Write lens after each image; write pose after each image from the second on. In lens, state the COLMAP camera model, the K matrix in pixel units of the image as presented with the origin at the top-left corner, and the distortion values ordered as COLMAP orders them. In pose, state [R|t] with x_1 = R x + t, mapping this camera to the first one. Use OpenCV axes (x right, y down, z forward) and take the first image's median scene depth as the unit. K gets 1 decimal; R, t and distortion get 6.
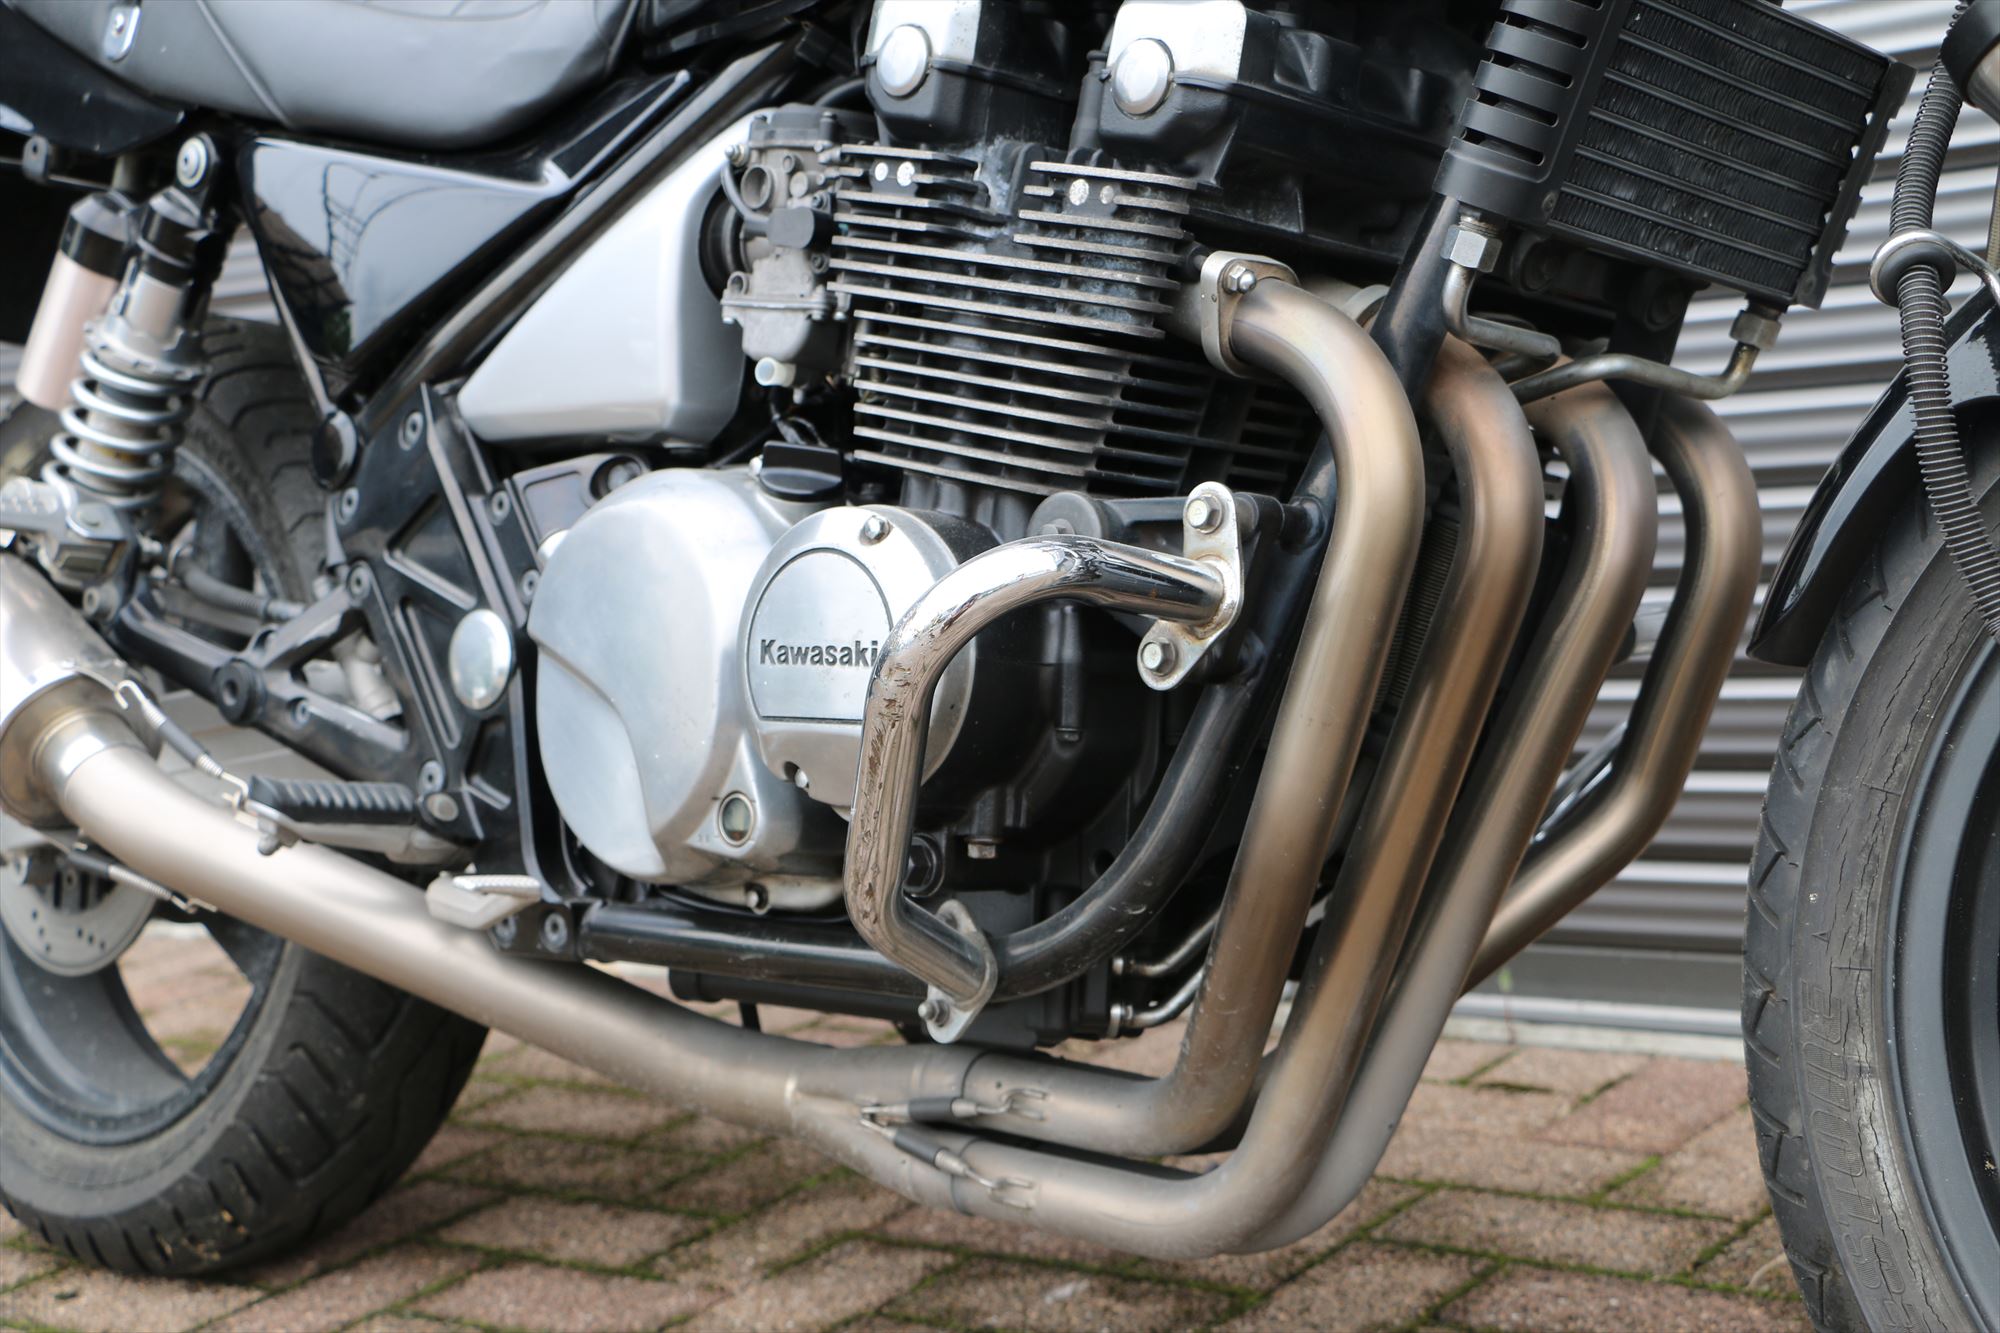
lens RADIAL K [[3196.7, 0, 1000.5], [0, 3196.7, 666.1], [0, 0, 1]] dist [-0.013183, 0.000000]
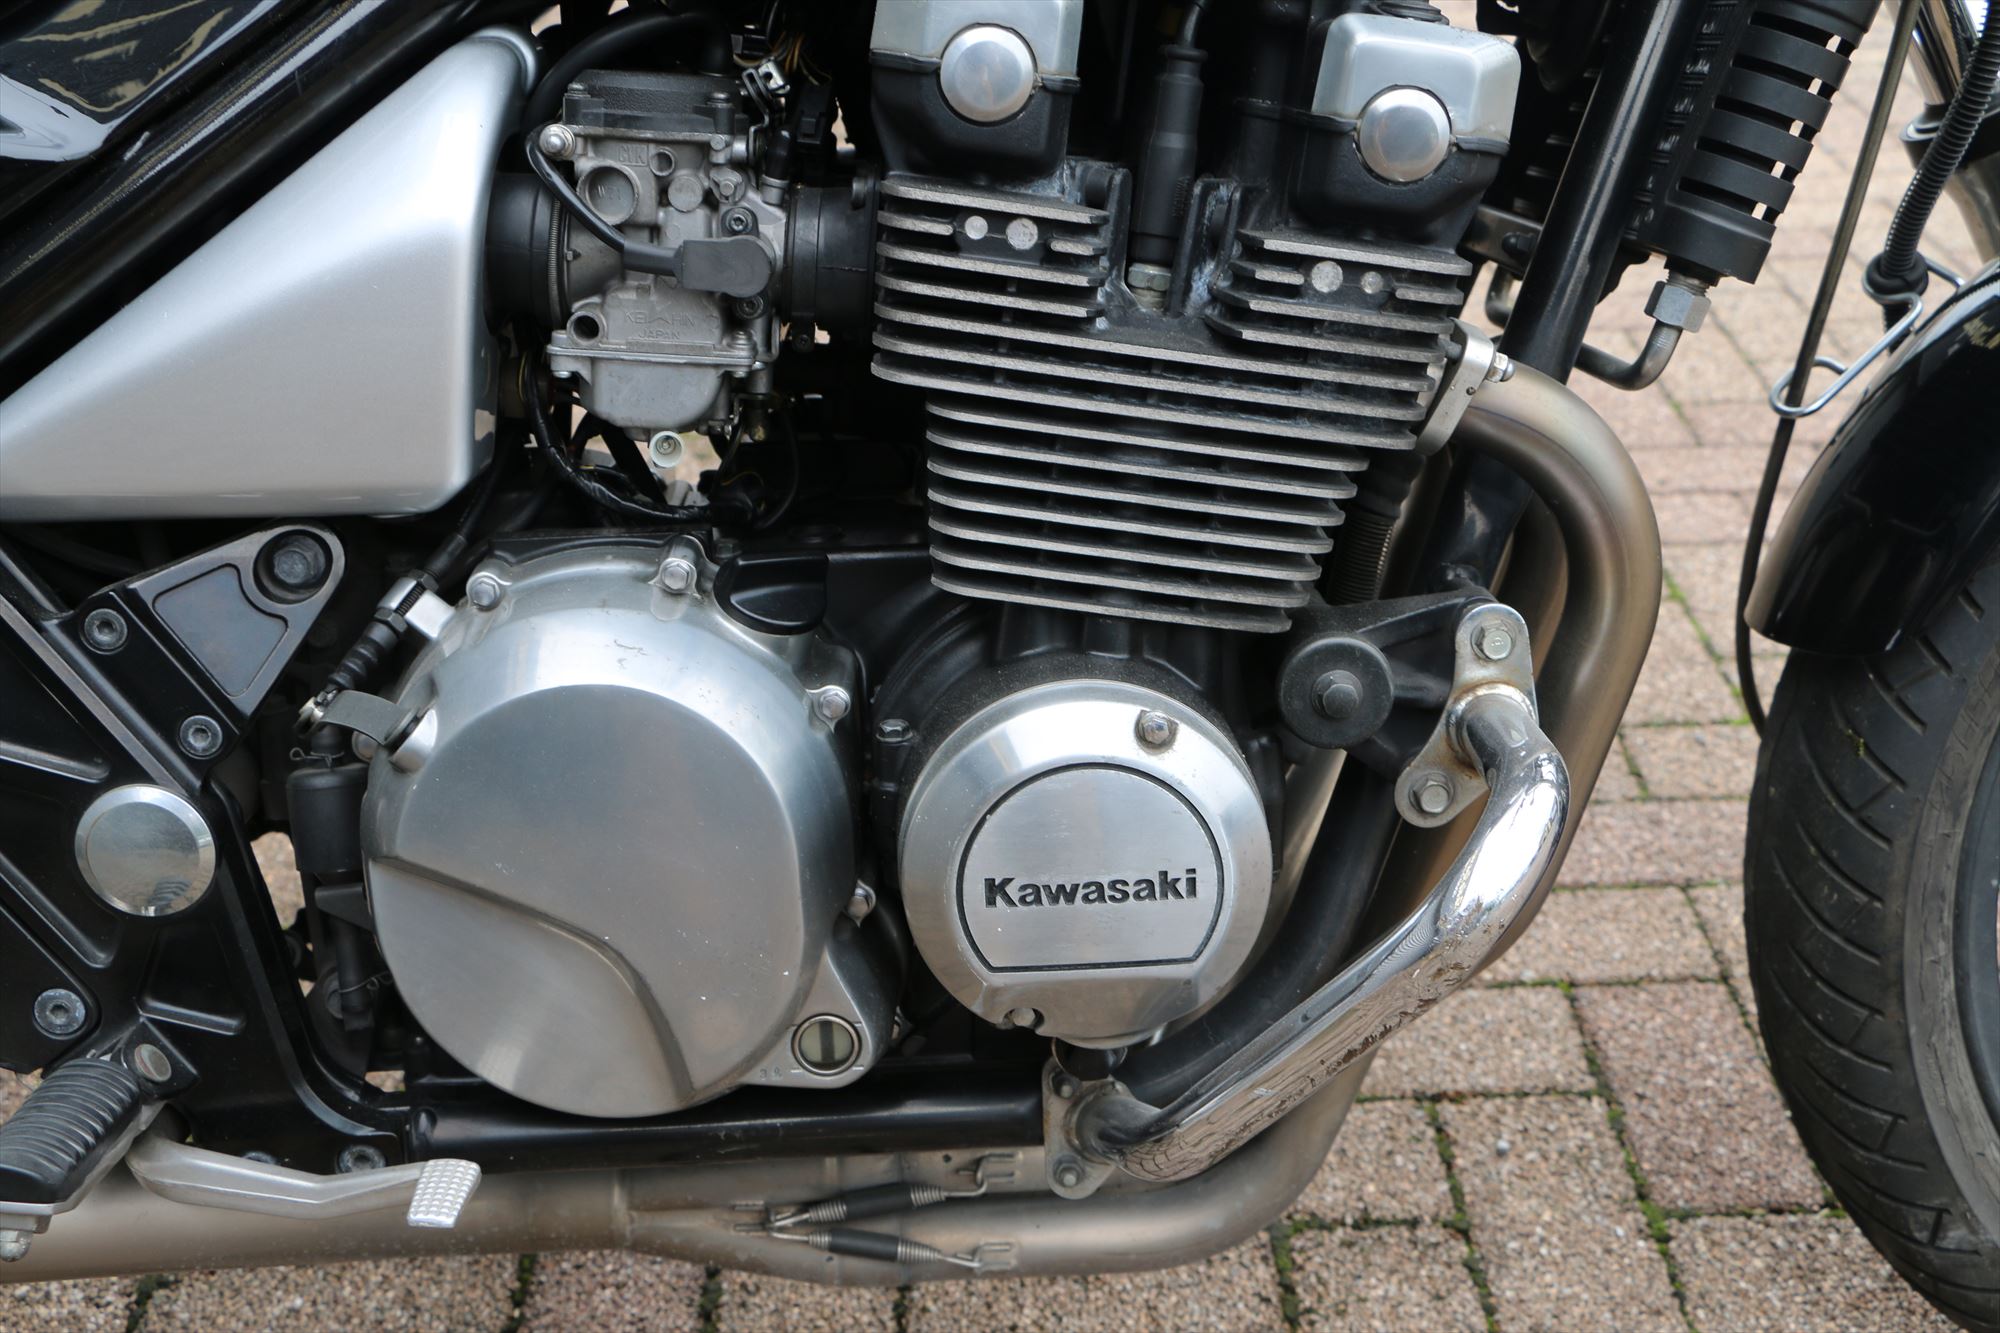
lens RADIAL K [[2248.2, 0, 1000.5], [0, 2248.2, 664.9], [0, 0, 1]] dist [-0.024410, 0.000000]
pose [[0.673828, -0.263890, 0.690158, -0.441837], [0.026377, 0.942045, 0.334449, -0.243342], [-0.738417, -0.207157, 0.641737, 0.658353]]
